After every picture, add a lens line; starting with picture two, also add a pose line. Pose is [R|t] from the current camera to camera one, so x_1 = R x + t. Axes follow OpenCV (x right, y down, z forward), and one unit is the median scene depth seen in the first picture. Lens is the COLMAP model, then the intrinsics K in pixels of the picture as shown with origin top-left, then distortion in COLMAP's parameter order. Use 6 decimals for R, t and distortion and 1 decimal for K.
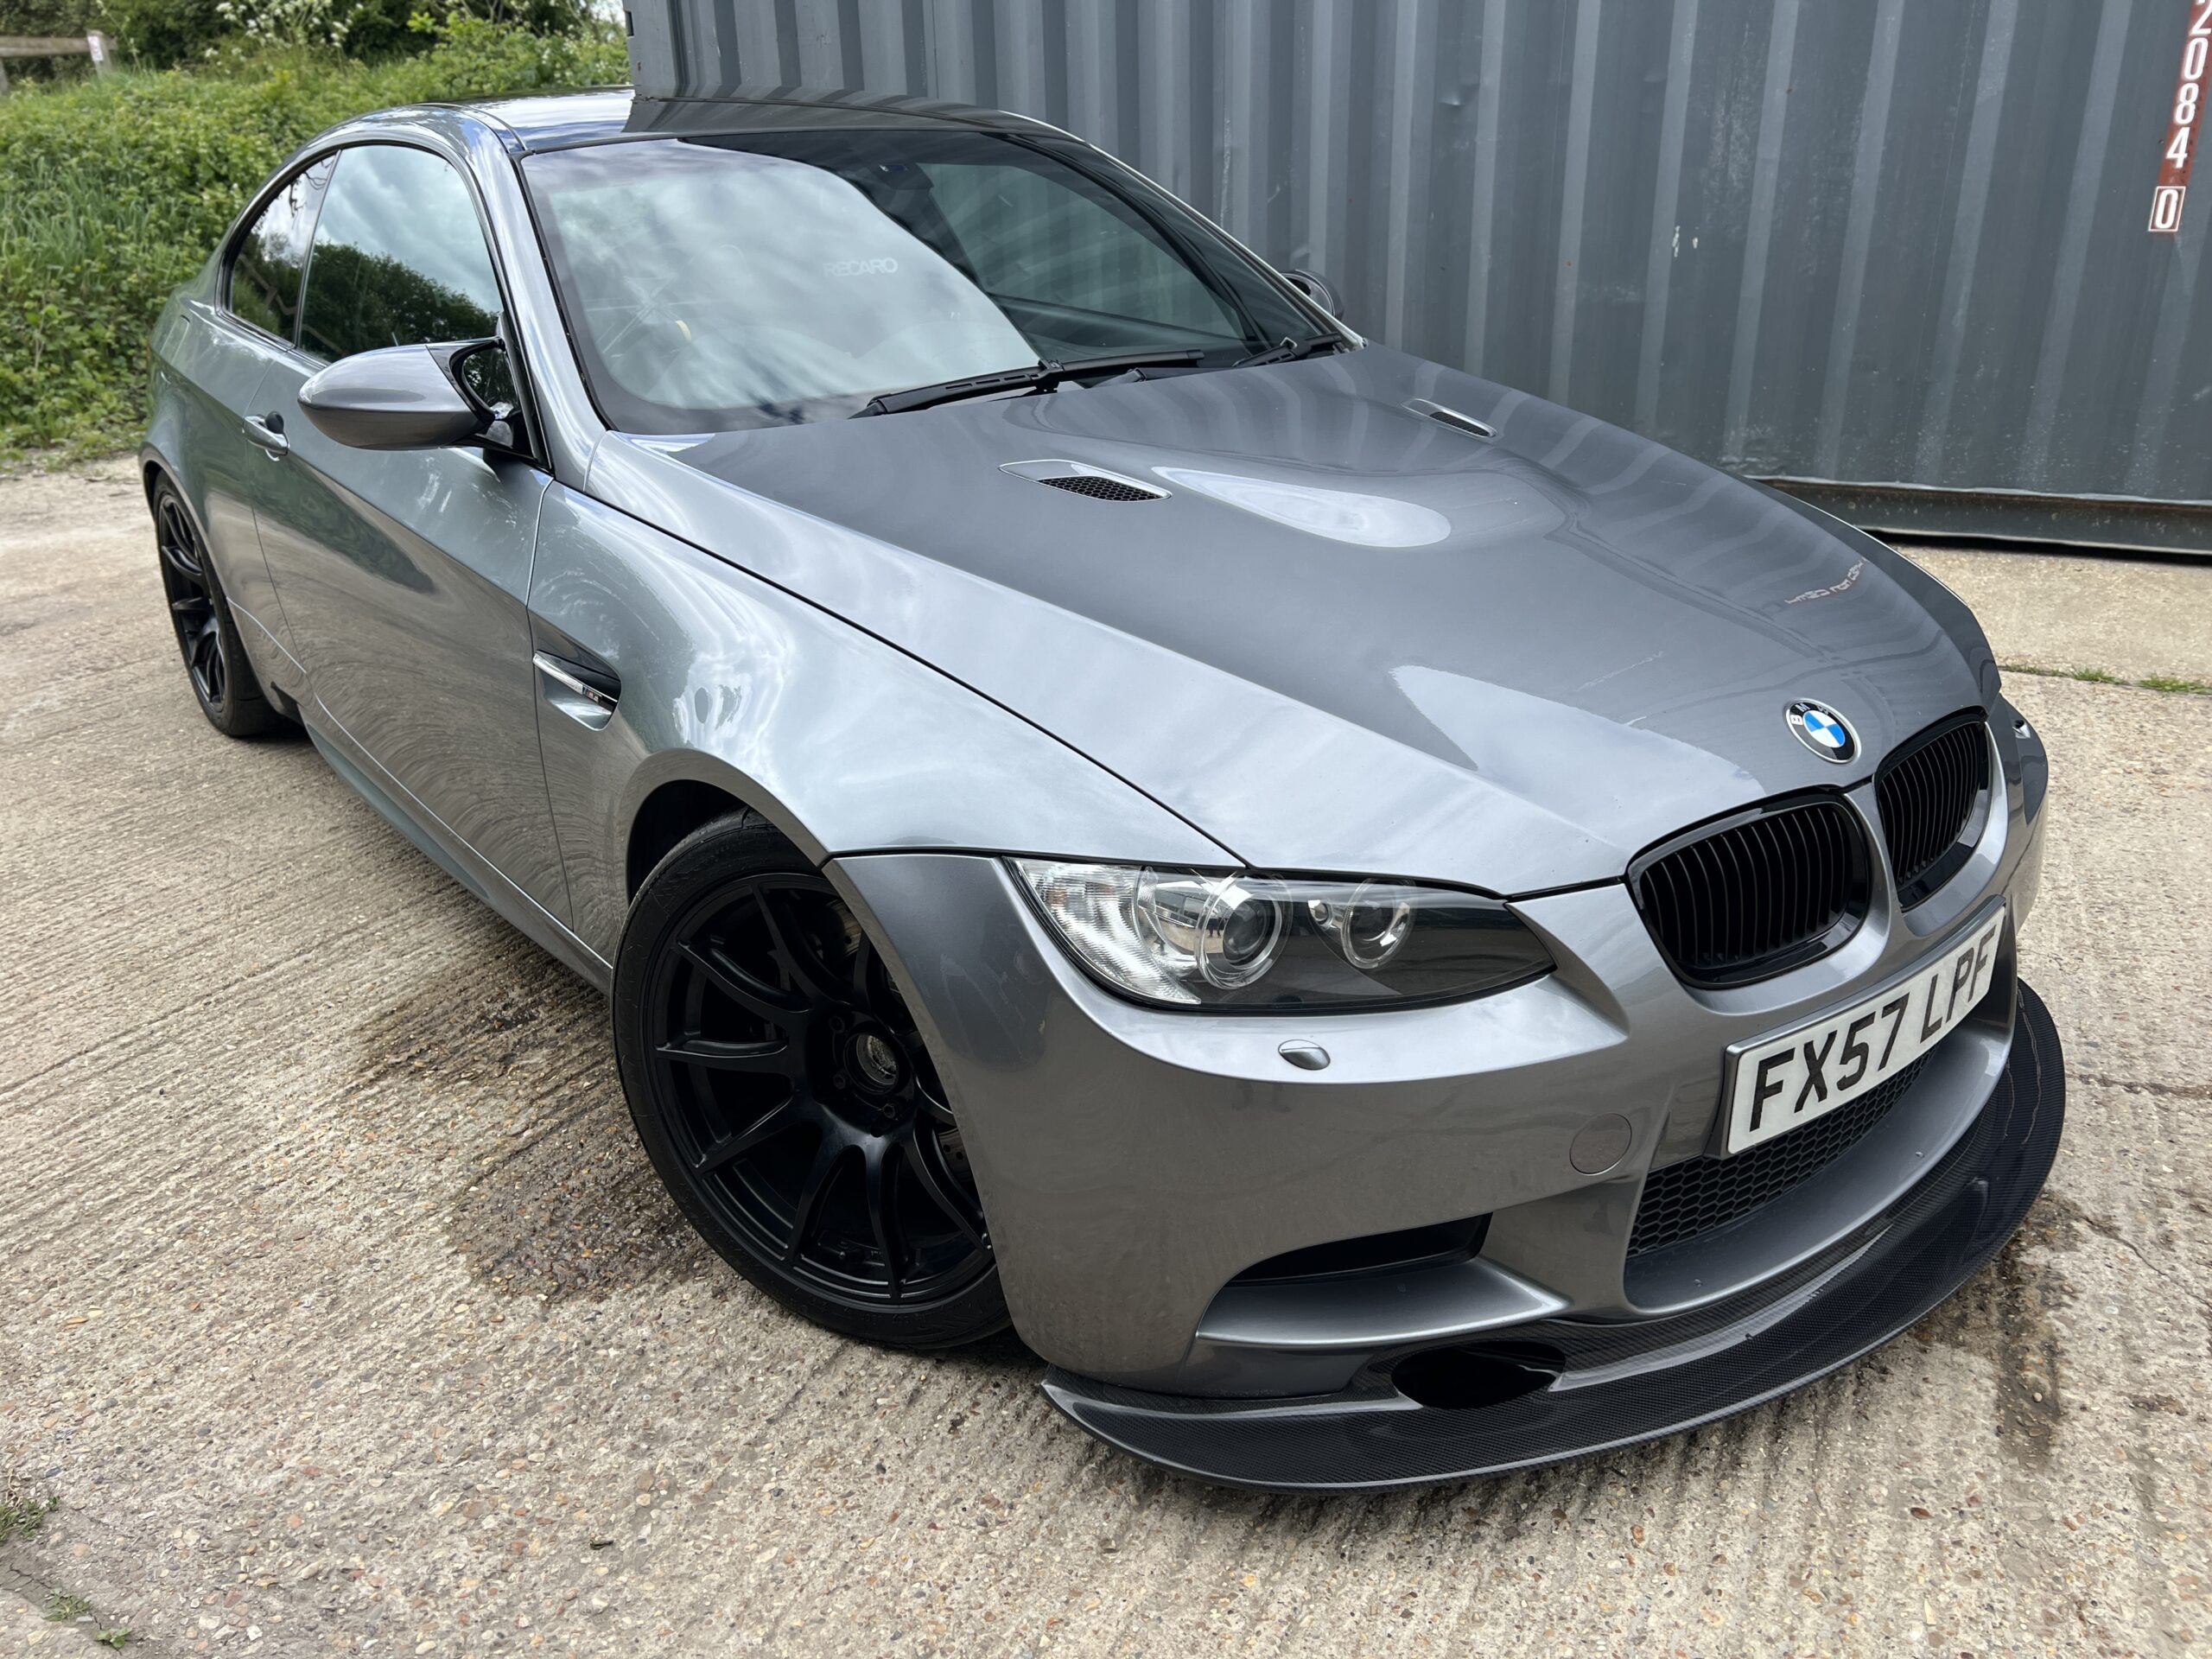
lens RADIAL K [[1664.4, 0, 1106.0], [0, 1664.4, 829.5], [0, 0, 1]] dist [0.044771, -0.053224]
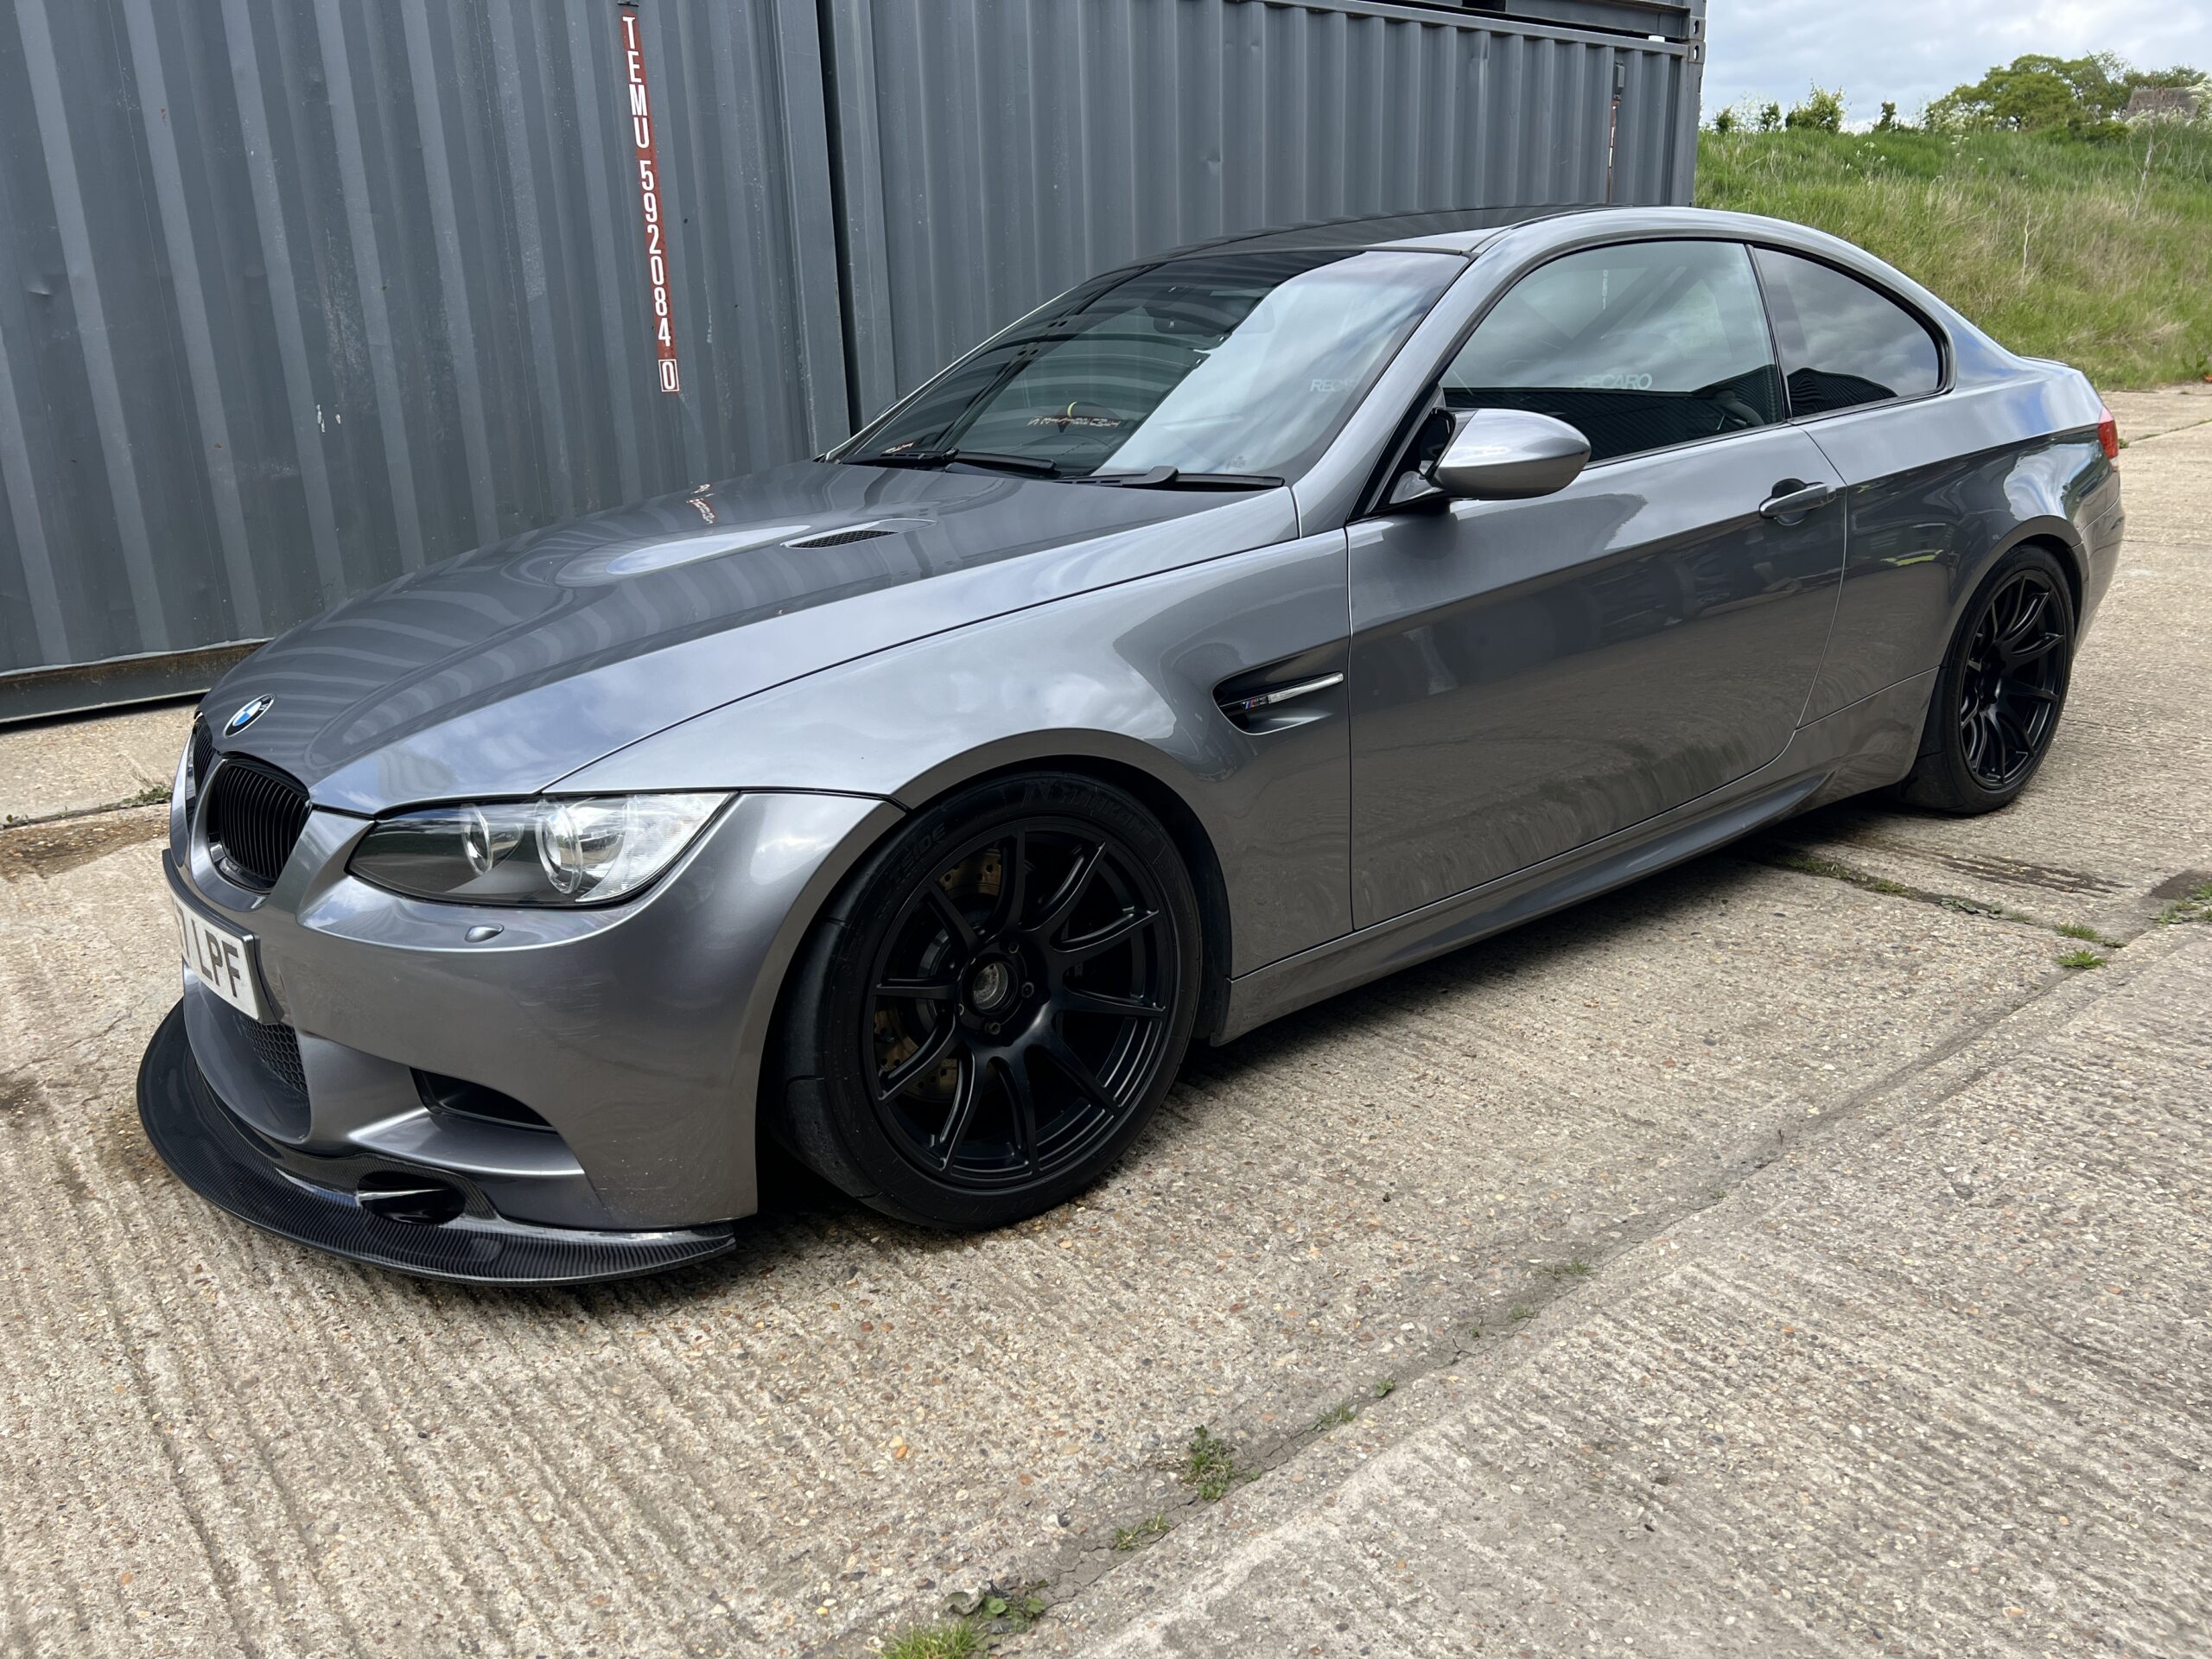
lens RADIAL K [[1664.4, 0, 1106.0], [0, 1664.4, 829.5], [0, 0, 1]] dist [0.044771, -0.053224]
pose [[0.395306, -0.258696, 0.881368, -0.537727], [0.371451, 0.922588, 0.104193, -0.031664], [-0.840094, 0.286197, 0.460797, 0.161091]]
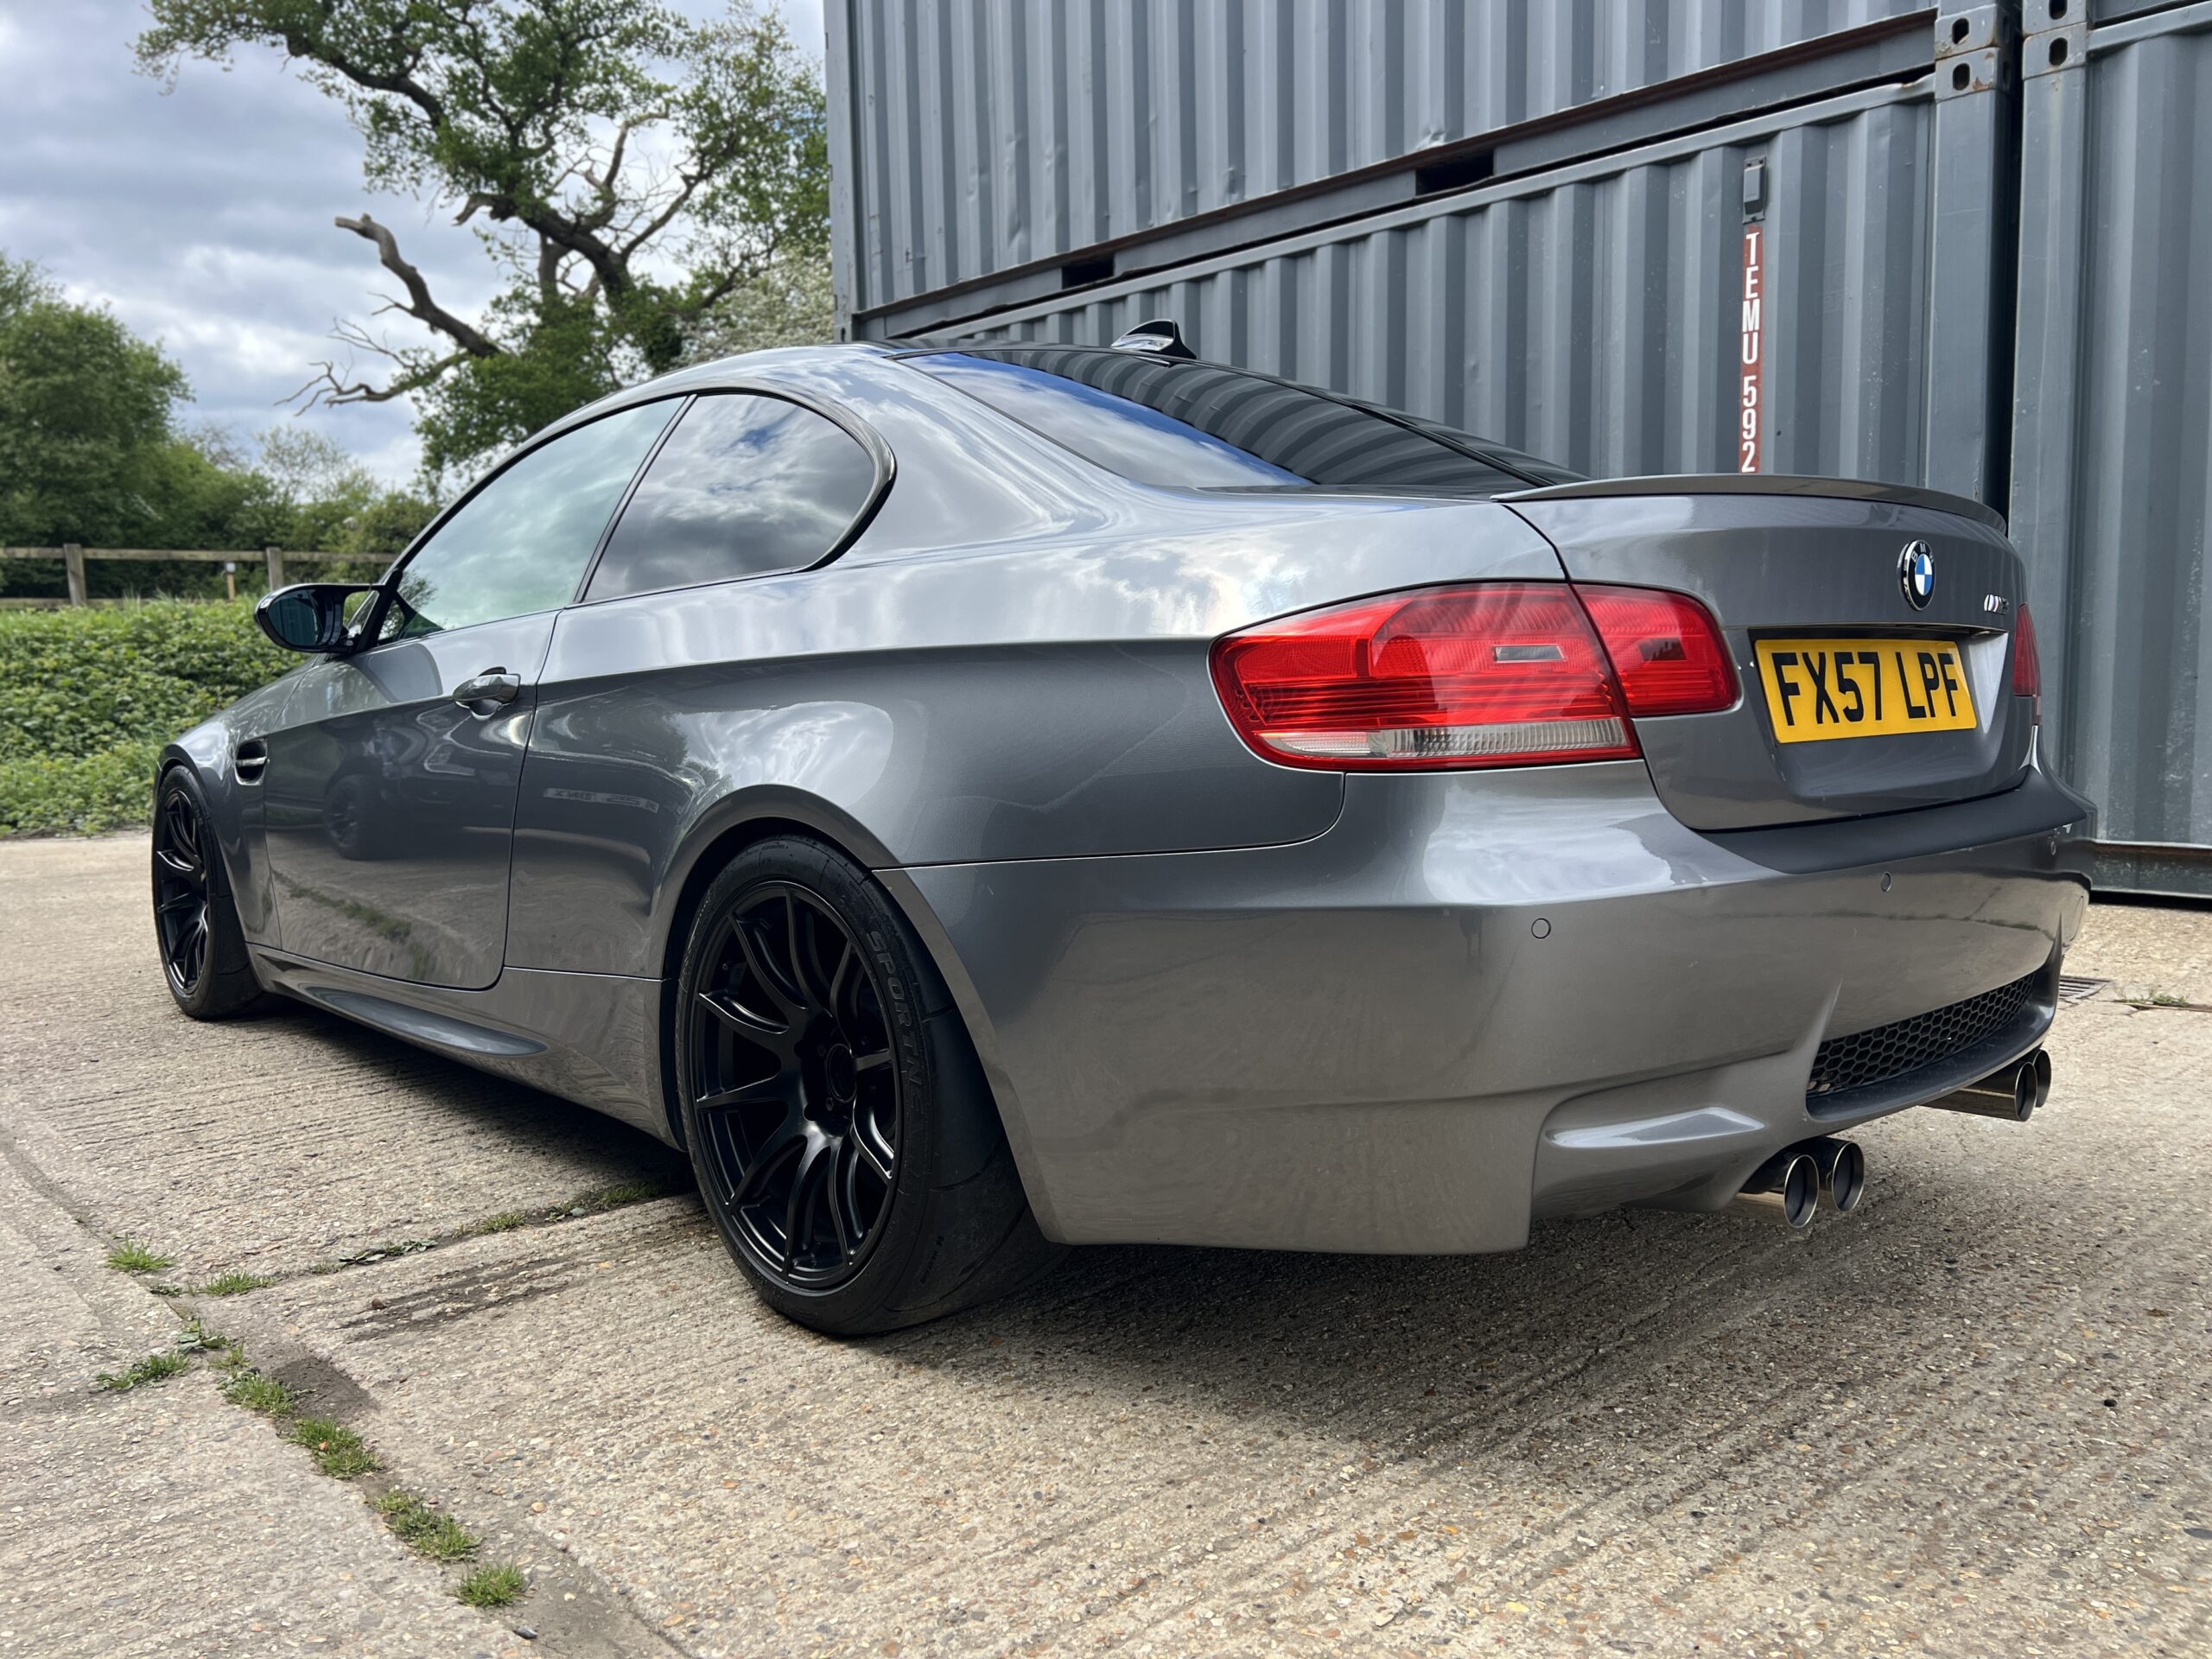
lens RADIAL K [[1664.4, 0, 1106.0], [0, 1664.4, 829.5], [0, 0, 1]] dist [0.044771, -0.053224]
pose [[0.944509, 0.037057, -0.326387, 0.588898], [-0.128169, 0.956435, -0.262308, 0.190037], [0.302448, 0.289585, 0.908111, -0.246102]]
